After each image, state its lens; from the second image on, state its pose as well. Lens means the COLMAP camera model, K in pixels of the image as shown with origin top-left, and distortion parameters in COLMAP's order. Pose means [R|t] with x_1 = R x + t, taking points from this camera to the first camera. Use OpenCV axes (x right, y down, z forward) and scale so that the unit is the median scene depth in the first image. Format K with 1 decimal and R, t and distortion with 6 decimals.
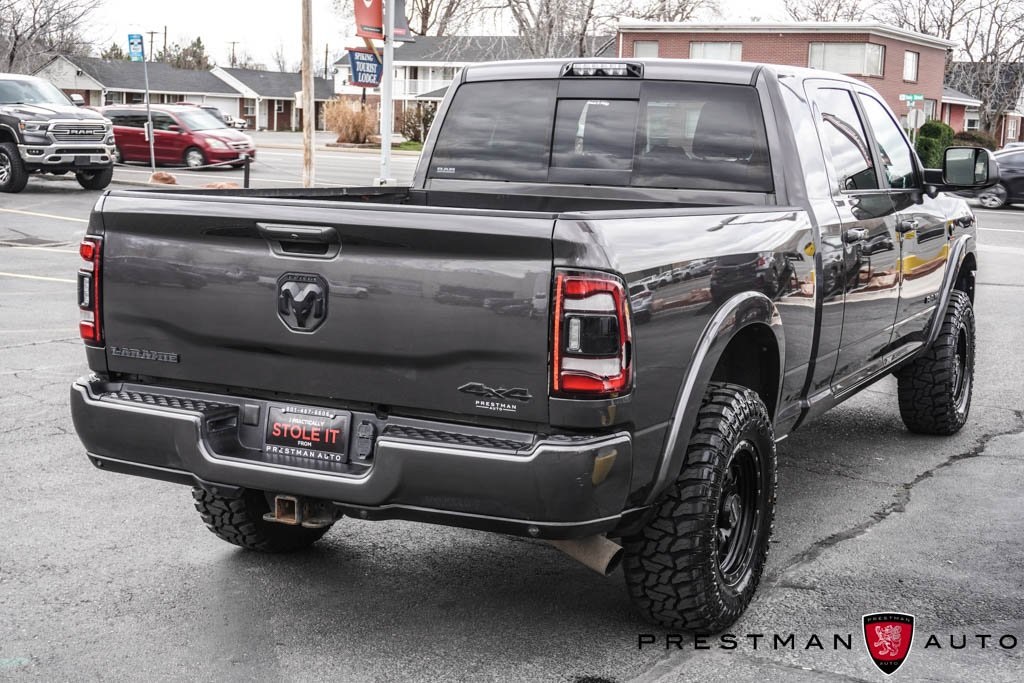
lens RADIAL K [[1473.8, 0, 512.0], [0, 1473.8, 341.5], [0, 0, 1]] dist [0.012429, 0.006175]
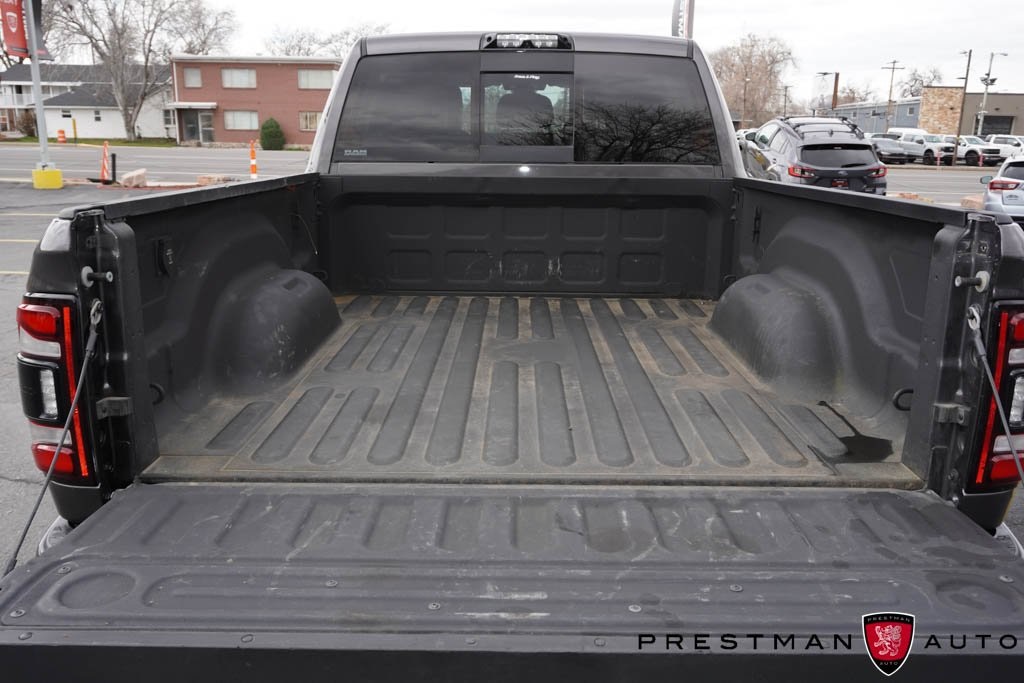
lens RADIAL K [[831.7, 0, 512.0], [0, 831.7, 341.5], [0, 0, 1]] dist [-0.021813, 0.013202]
pose [[0.896598, -0.127381, 0.424130, -0.277245], [0.078137, 0.988216, 0.131617, -0.085950], [-0.435897, -0.084868, 0.895986, 0.687496]]
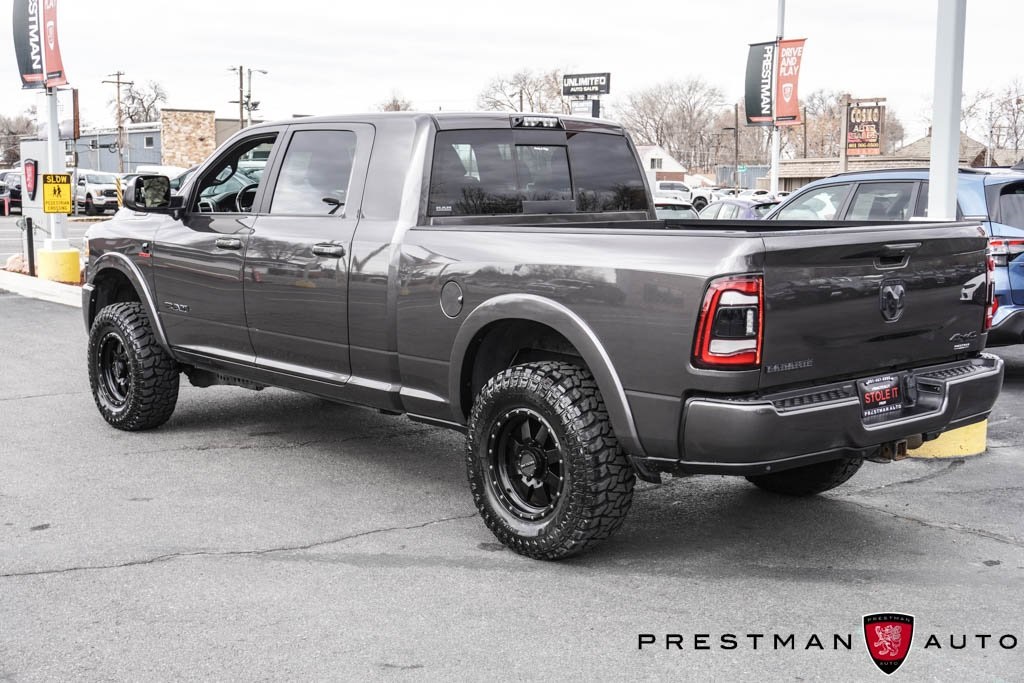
lens RADIAL K [[1284.4, 0, 512.0], [0, 1284.4, 341.5], [0, 0, 1]] dist [0.013149, 0.032939]
pose [[0.376596, -0.143981, 0.915120, -1.342737], [0.138672, 0.985479, 0.097984, -0.150858], [-0.915940, 0.090001, 0.391094, 0.829984]]
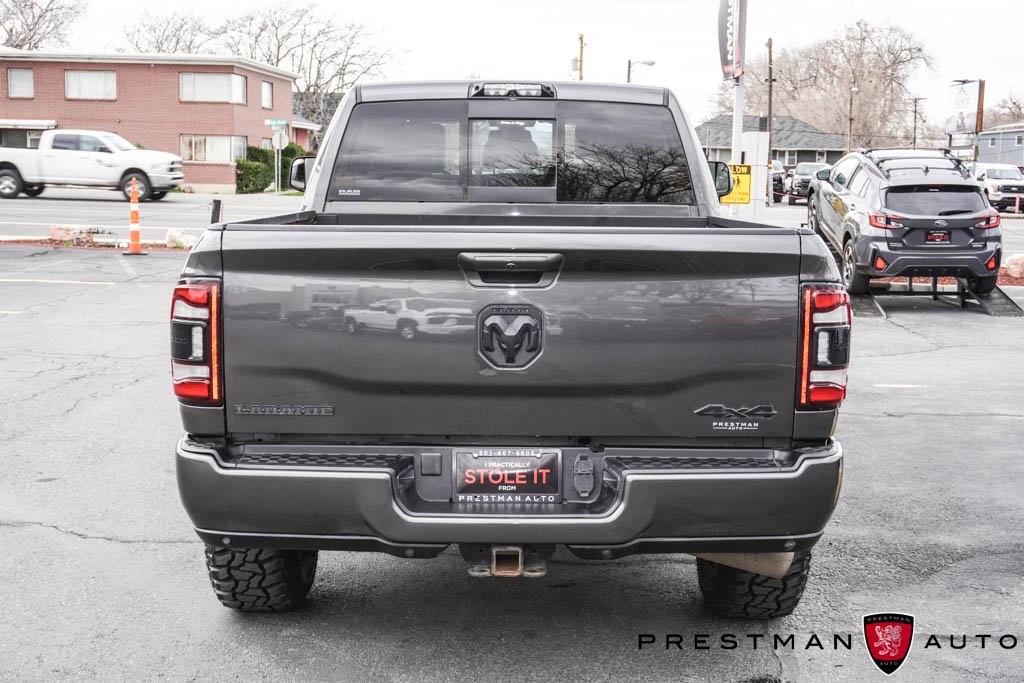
lens RADIAL K [[1308.6, 0, 512.0], [0, 1308.6, 341.5], [0, 0, 1]] dist [-0.004635, 0.074847]
pose [[0.892334, -0.076609, 0.444827, -0.490502], [0.075812, 0.996929, 0.019612, -0.038117], [-0.444963, 0.016222, 0.895402, 0.255434]]
